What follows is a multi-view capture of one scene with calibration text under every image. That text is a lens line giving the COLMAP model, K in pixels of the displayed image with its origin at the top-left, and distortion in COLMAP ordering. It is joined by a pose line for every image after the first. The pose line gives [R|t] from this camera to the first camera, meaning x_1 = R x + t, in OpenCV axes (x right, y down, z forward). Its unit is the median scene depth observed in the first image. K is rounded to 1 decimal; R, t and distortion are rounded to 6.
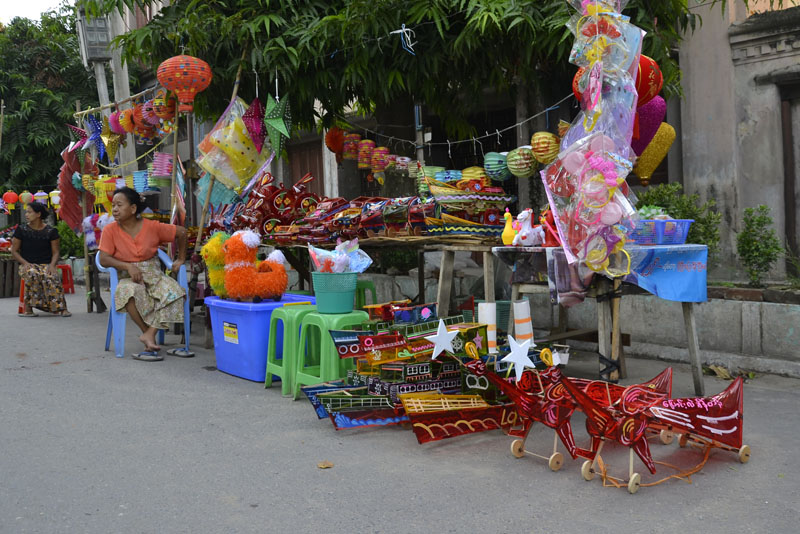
lens RADIAL K [[624.8, 0, 400.2], [0, 624.8, 265.2], [0, 0, 1]] dist [-0.034247, 0.001058]
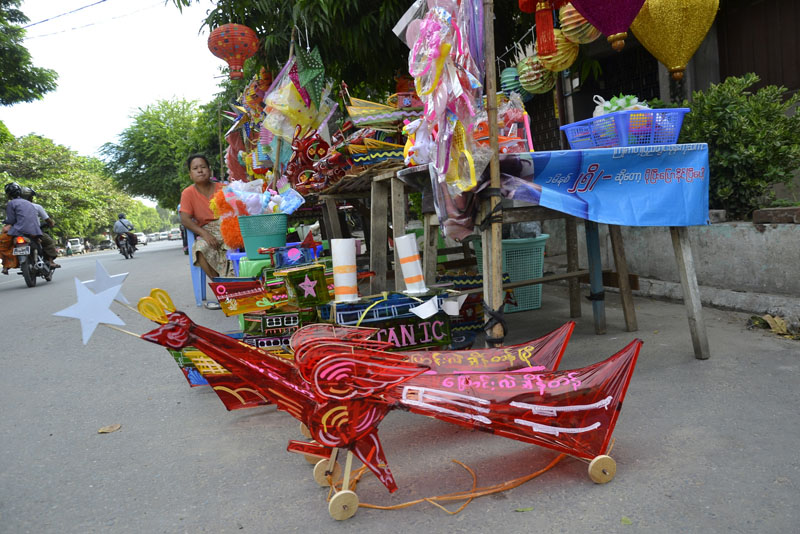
lens RADIAL K [[552.5, 0, 399.9], [0, 552.5, 270.0], [0, 0, 1]] dist [-0.054176, -0.004350]
pose [[0.935498, -0.026535, -0.352335, 0.411334], [0.056875, 0.995481, 0.076040, 0.046048], [0.348726, -0.091175, 0.932780, 0.333246]]
